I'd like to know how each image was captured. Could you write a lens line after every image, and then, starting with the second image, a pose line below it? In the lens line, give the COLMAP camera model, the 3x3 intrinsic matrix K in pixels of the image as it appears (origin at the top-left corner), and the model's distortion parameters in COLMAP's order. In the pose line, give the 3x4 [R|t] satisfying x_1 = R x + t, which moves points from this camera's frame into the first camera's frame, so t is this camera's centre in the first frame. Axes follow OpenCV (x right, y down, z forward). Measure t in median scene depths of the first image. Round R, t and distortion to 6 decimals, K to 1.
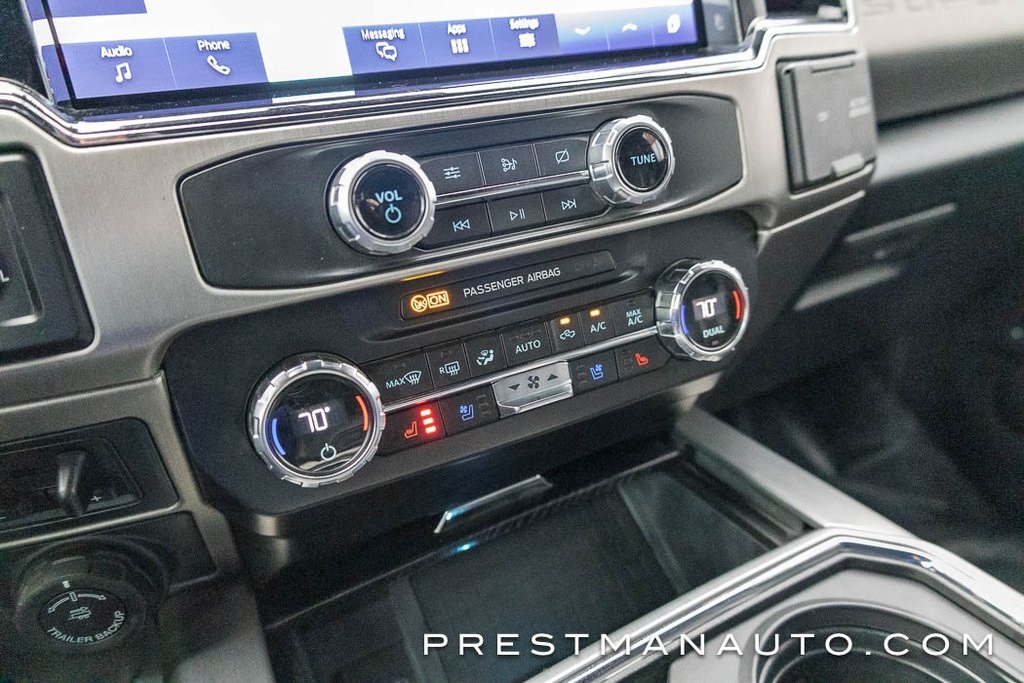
lens RADIAL K [[663.9, 0, 516.7], [0, 663.9, 339.1], [0, 0, 1]] dist [0.005263, 0.002996]
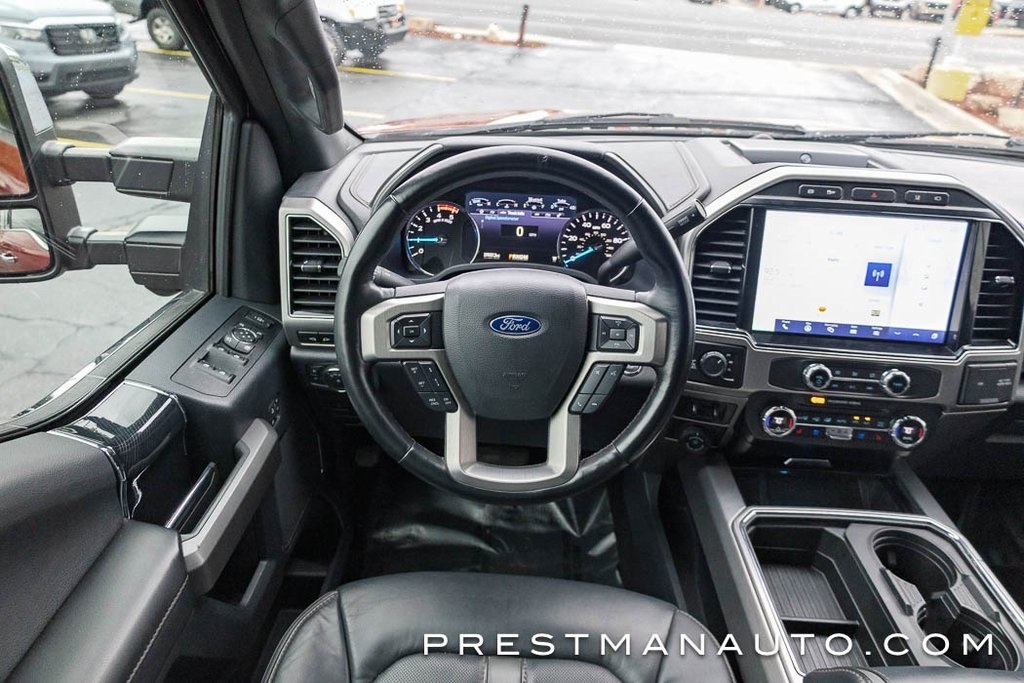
lens RADIAL K [[667.4, 0, 516.2], [0, 667.4, 341.6], [0, 0, 1]] dist [0.001229, 0.000645]
pose [[0.856030, 0.332837, -0.395514, -0.201299], [-0.303924, 0.942976, 0.135746, -0.344841], [0.418141, 0.004004, 0.908373, -2.905806]]
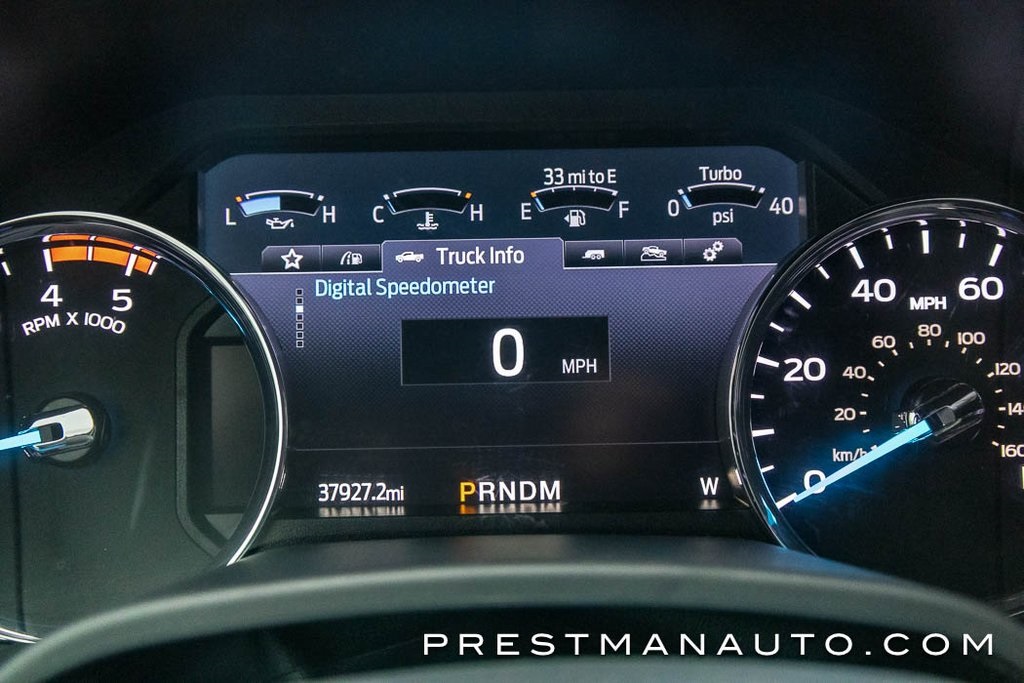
lens RADIAL K [[1427.0, 0, 512.0], [0, 1427.0, 341.5], [0, 0, 1]] dist [0.010519, 0.019012]
pose [[0.883978, 0.205138, -0.420120, -1.347382], [-0.237659, 0.971002, -0.025935, -0.403240], [0.402617, 0.122771, 0.907098, -0.640180]]
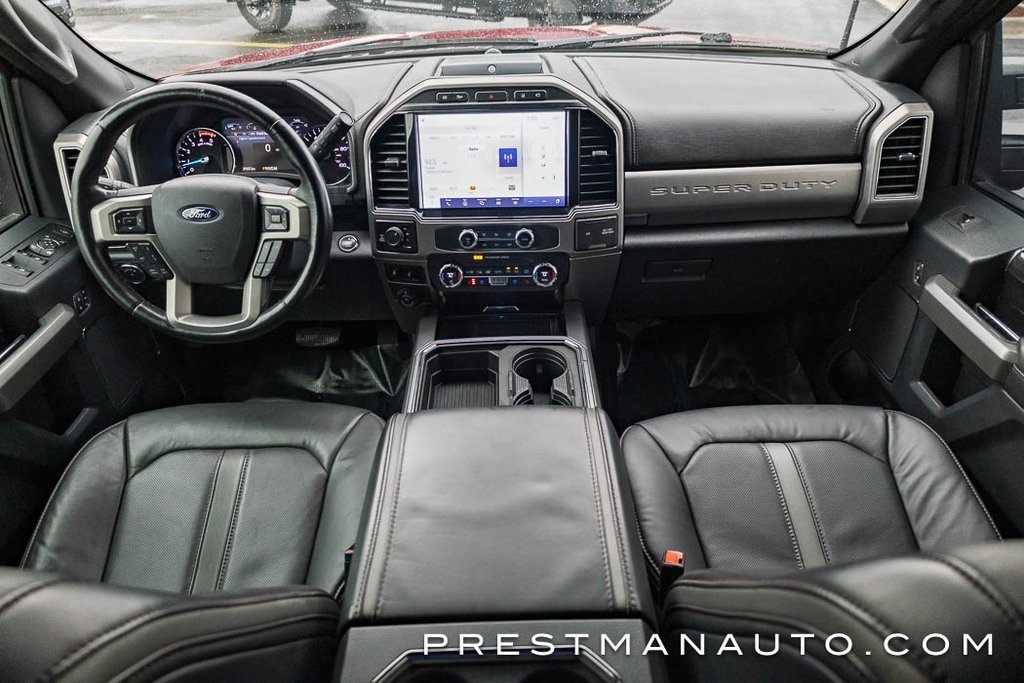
lens RADIAL K [[667.4, 0, 516.2], [0, 667.4, 341.6], [0, 0, 1]] dist [0.001229, 0.000645]
pose [[0.879796, 0.304304, -0.365182, 2.025366], [-0.226453, 0.943770, 0.240868, -0.696262], [0.417945, -0.129218, 0.899236, -3.247100]]
